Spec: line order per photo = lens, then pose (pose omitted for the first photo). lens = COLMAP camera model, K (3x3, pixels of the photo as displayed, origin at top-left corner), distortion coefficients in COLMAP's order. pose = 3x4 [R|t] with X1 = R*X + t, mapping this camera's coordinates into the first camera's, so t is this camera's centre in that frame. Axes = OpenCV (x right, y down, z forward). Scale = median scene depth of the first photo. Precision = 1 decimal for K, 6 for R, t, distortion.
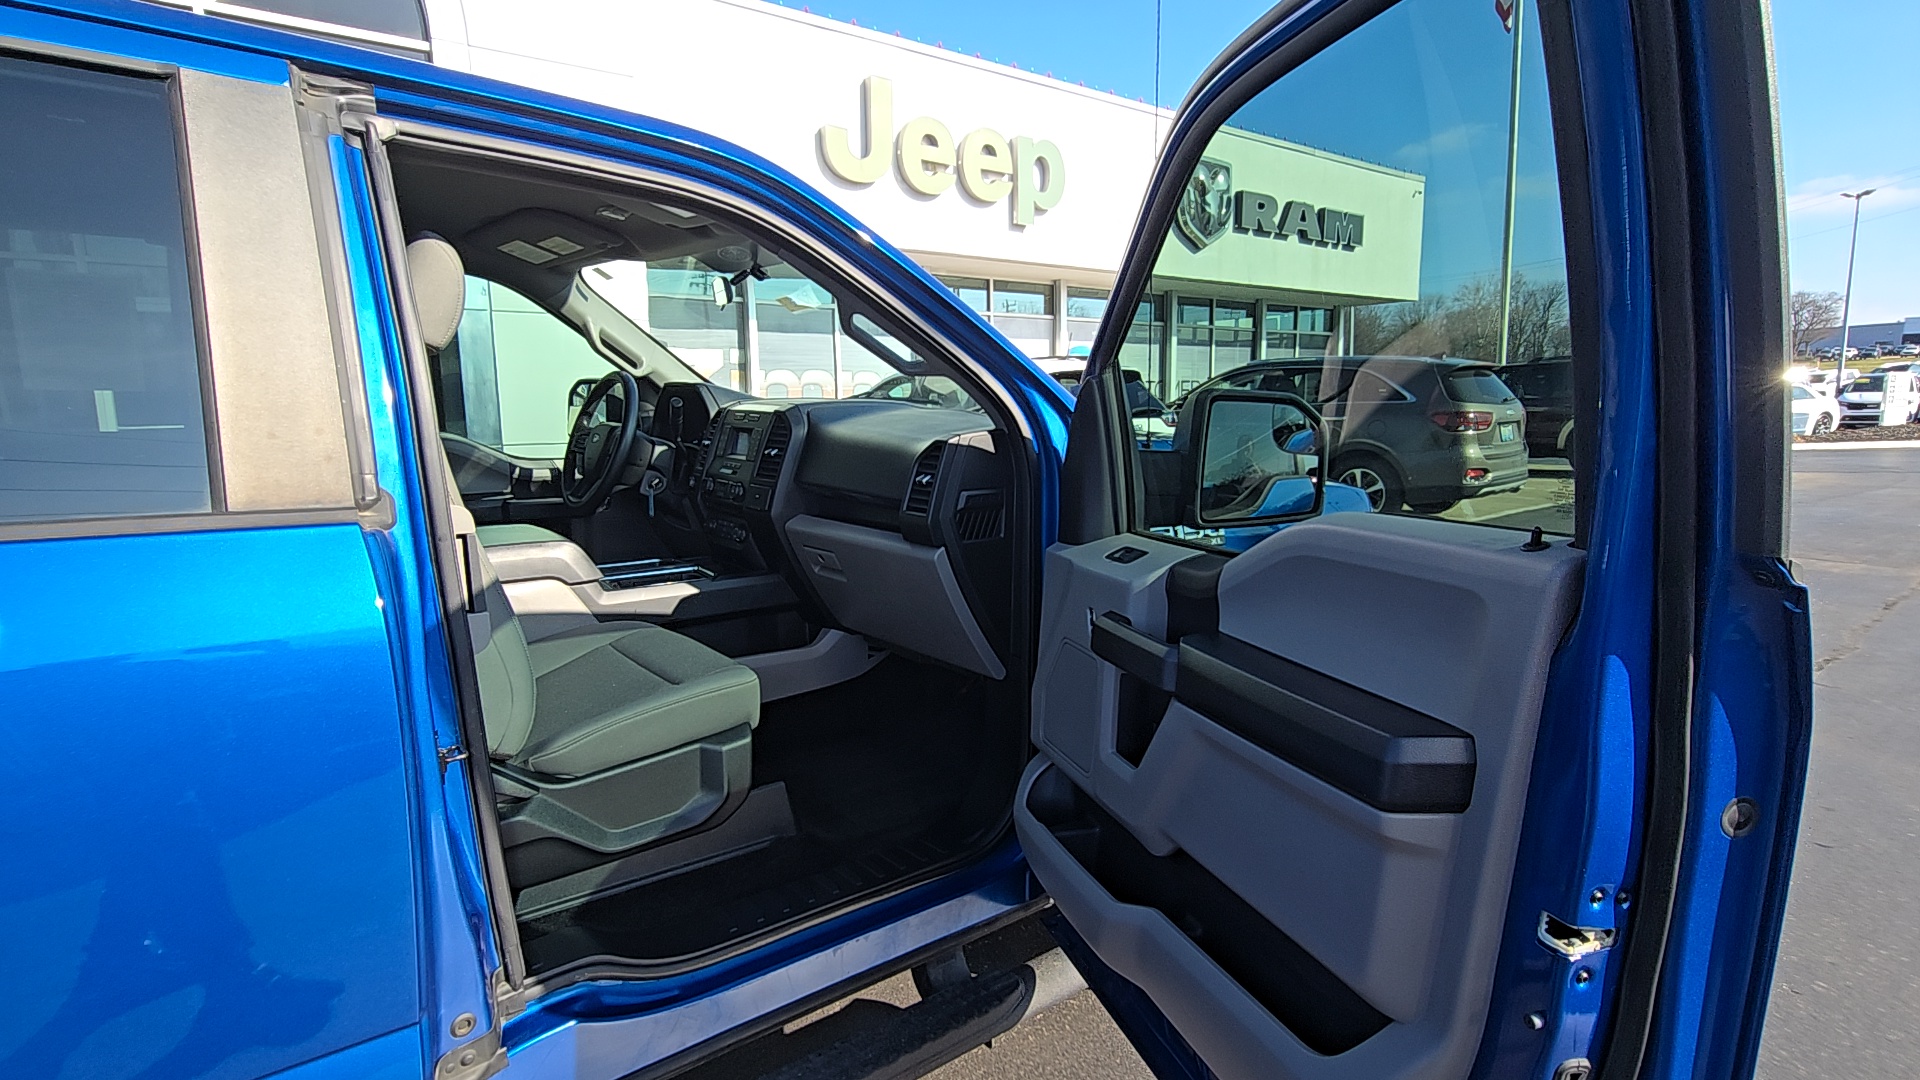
lens RADIAL K [[975.3, 0, 958.0], [0, 975.3, 547.3], [0, 0, 1]] dist [0.001125, 0.000264]
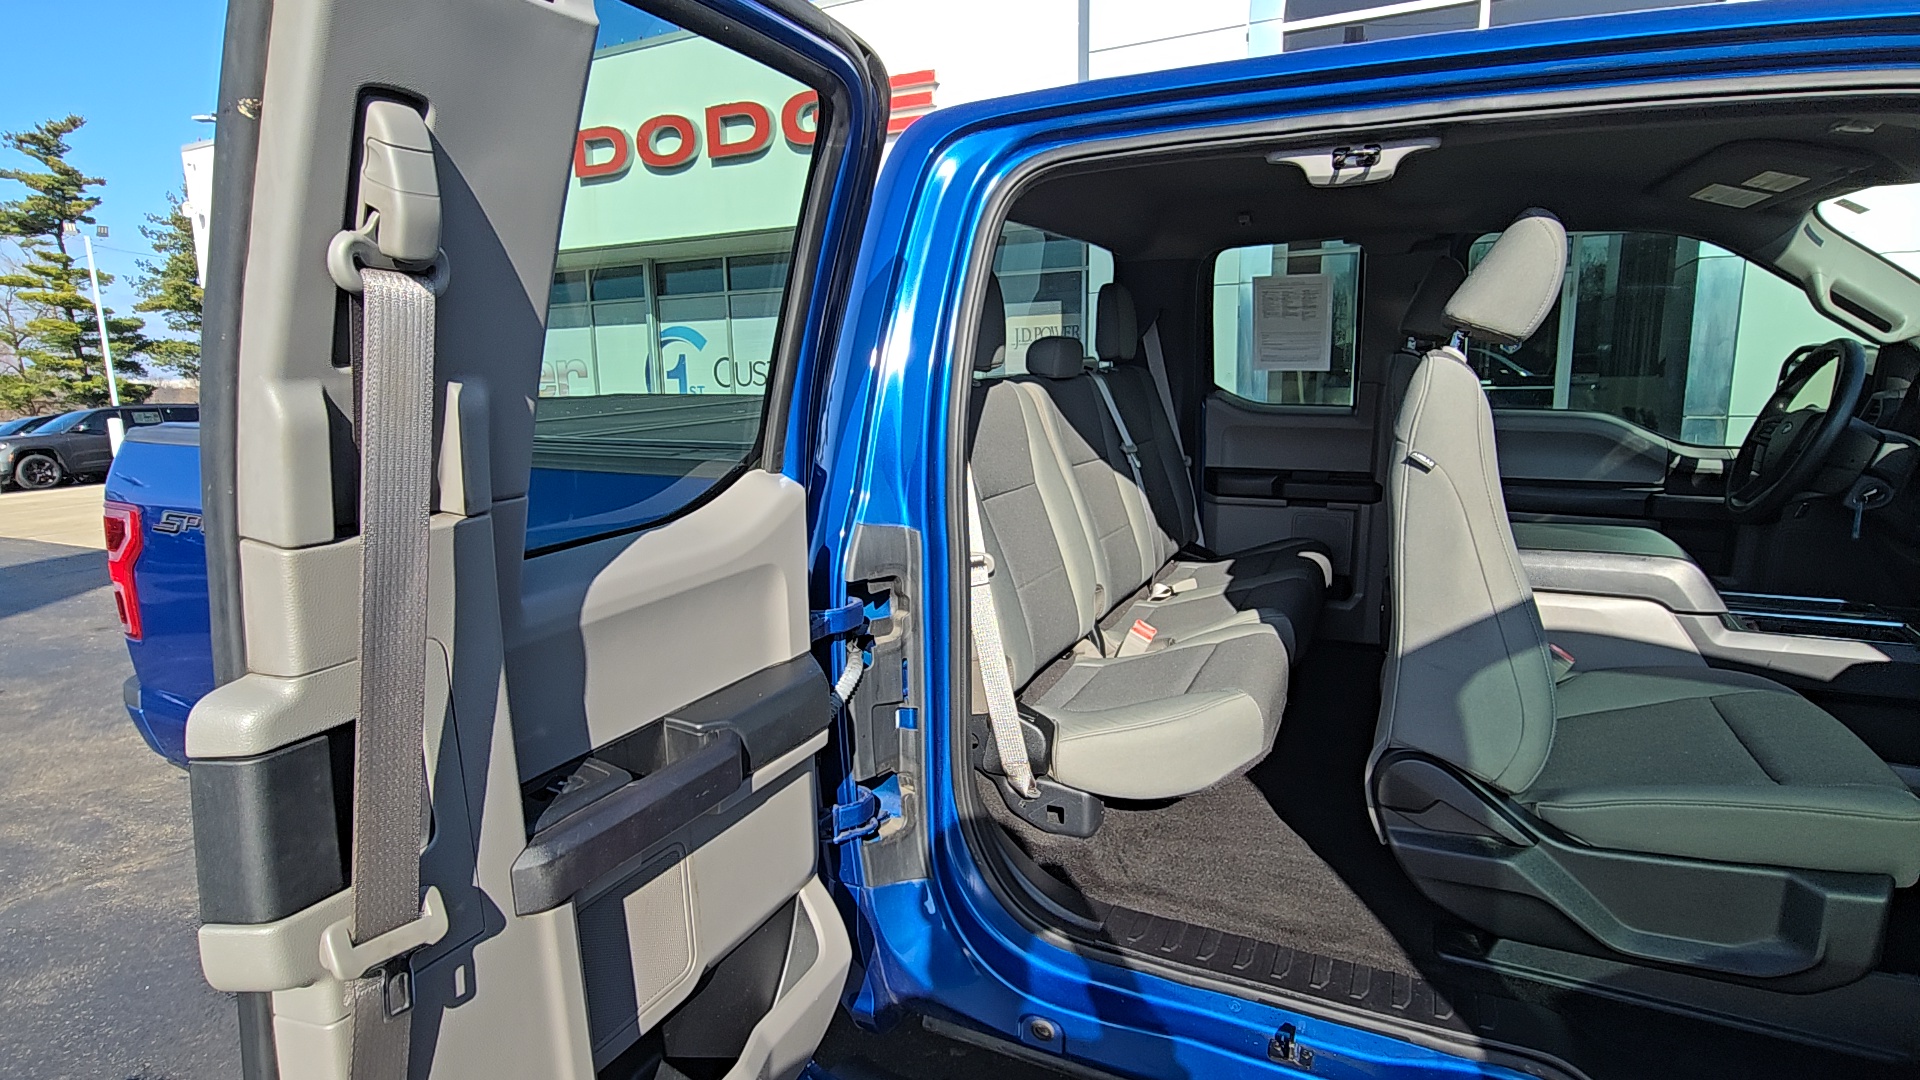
lens RADIAL K [[975.3, 0, 958.0], [0, 975.3, 547.3], [0, 0, 1]] dist [0.001125, 0.000264]
pose [[0.425691, 0.162284, -0.890197, 0.063612], [-0.120963, 0.985162, 0.121752, -0.041069], [0.896747, 0.055852, 0.439005, 0.096985]]
